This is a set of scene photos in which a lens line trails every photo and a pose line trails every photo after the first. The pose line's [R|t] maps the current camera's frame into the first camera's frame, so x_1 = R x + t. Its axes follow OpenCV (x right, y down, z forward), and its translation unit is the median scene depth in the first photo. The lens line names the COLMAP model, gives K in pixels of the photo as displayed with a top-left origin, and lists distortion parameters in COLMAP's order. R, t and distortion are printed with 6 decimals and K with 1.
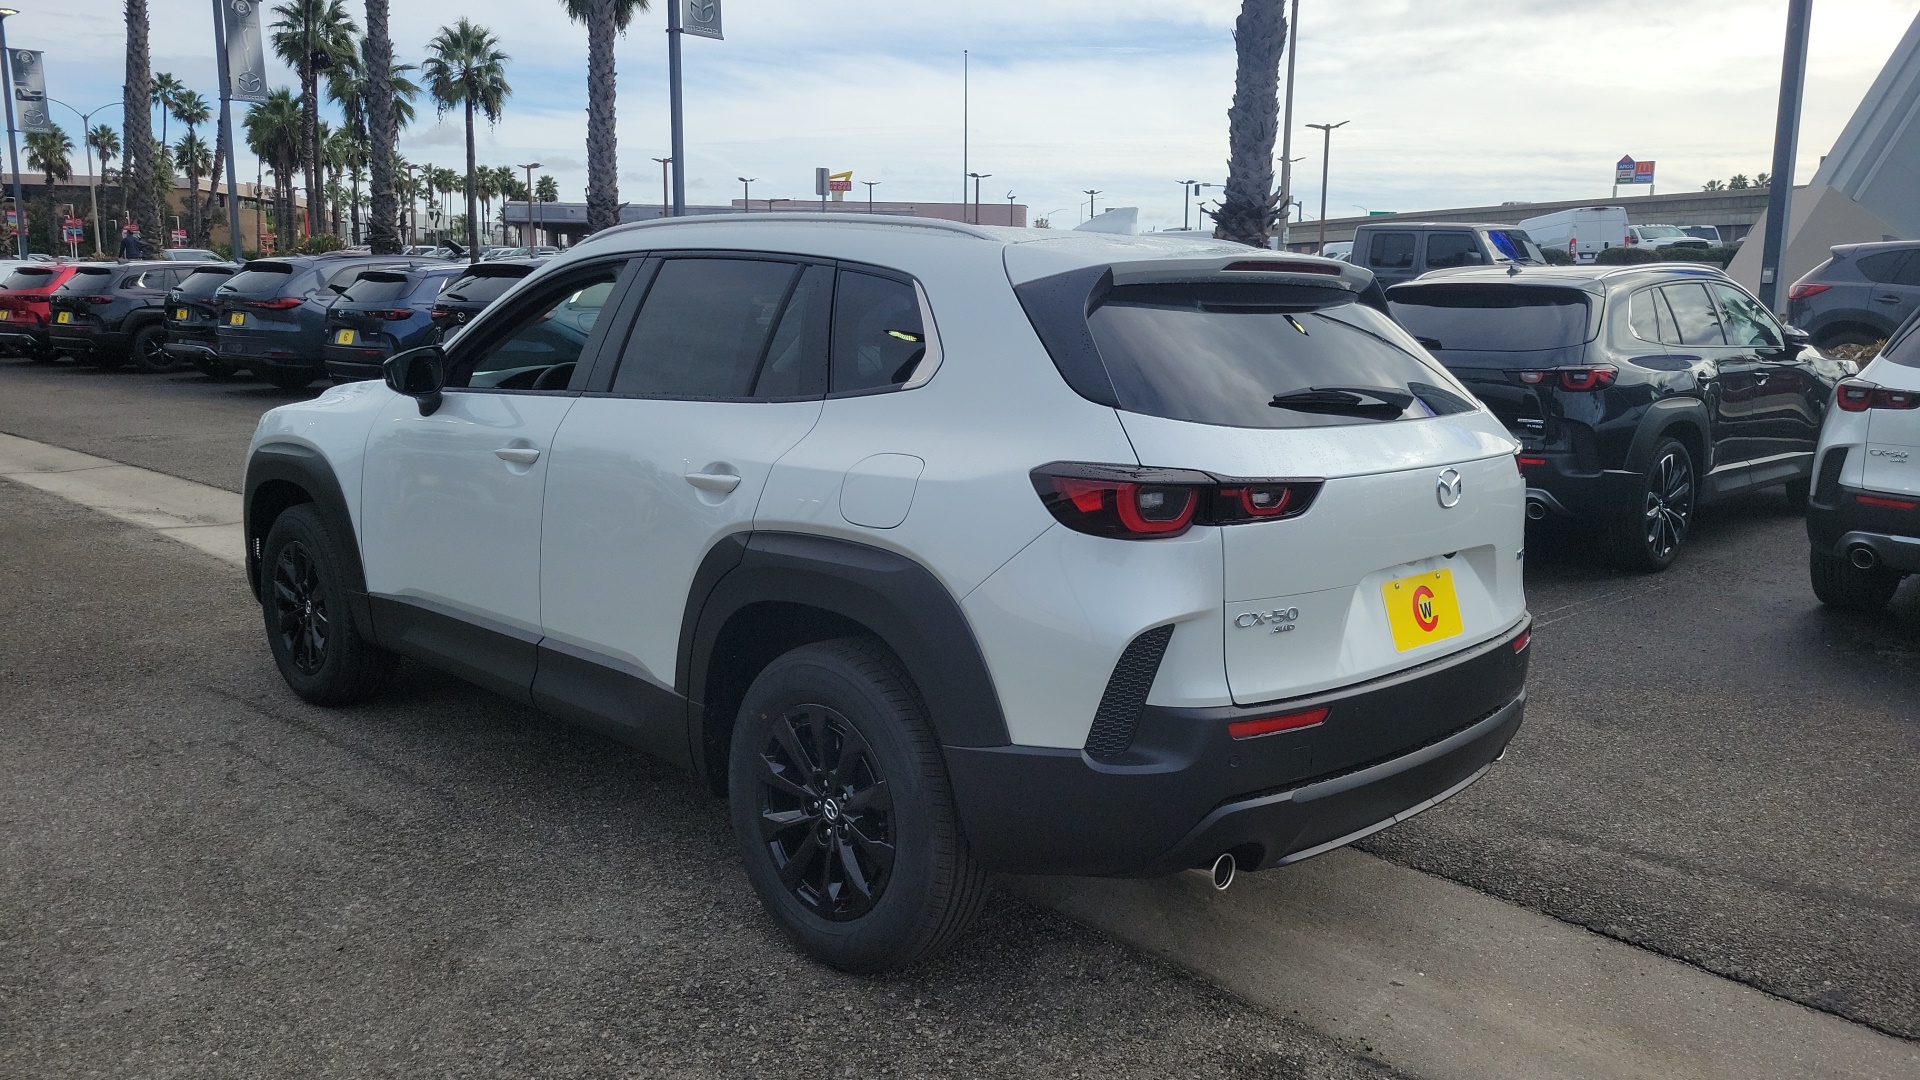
lens RADIAL K [[1434.1, 0, 975.7], [0, 1434.1, 535.7], [0, 0, 1]] dist [0.044888, -0.021636]
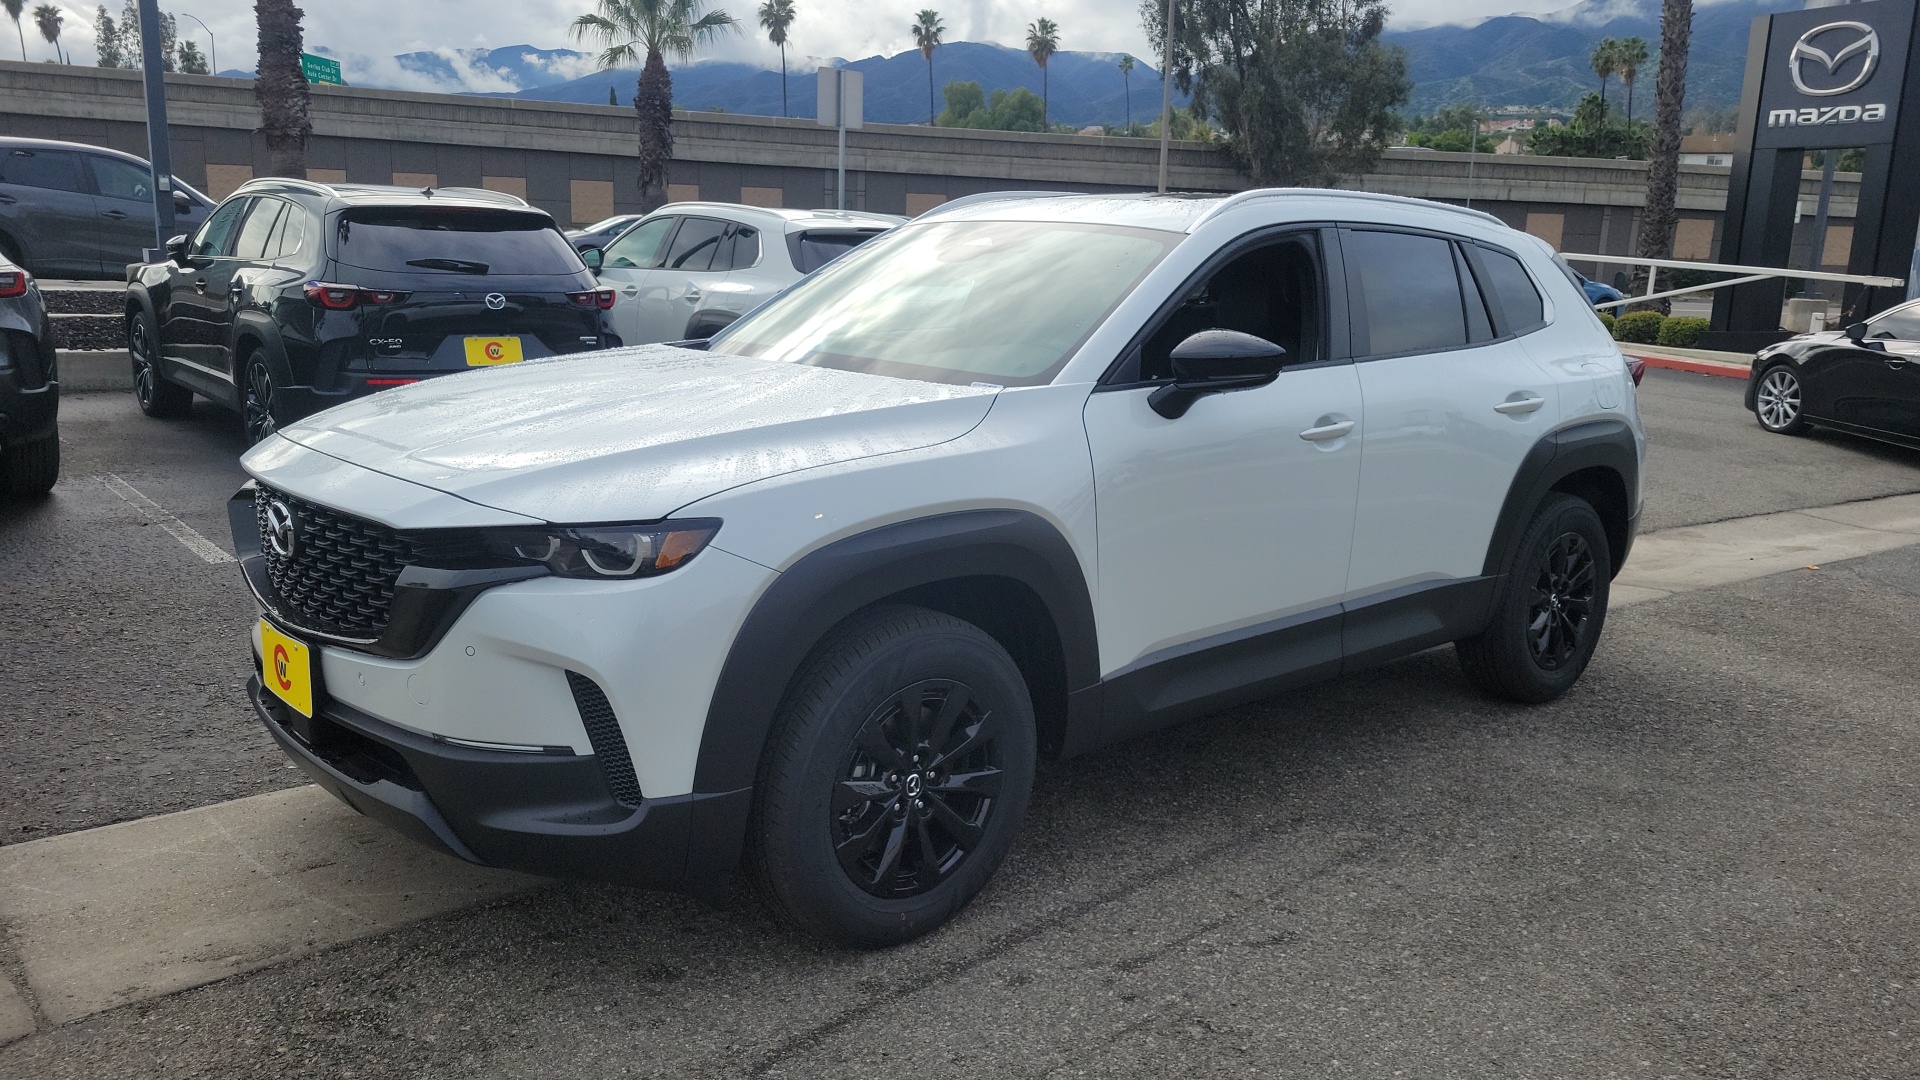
lens RADIAL K [[1433.8, 0, 965.5], [0, 1433.8, 531.1], [0, 0, 1]] dist [0.056010, -0.035234]
pose [[0.068937, -0.206545, 0.976006, -1.284958], [0.129679, 0.971888, 0.196514, -0.211010], [-0.989157, 0.113020, 0.093783, 1.146258]]
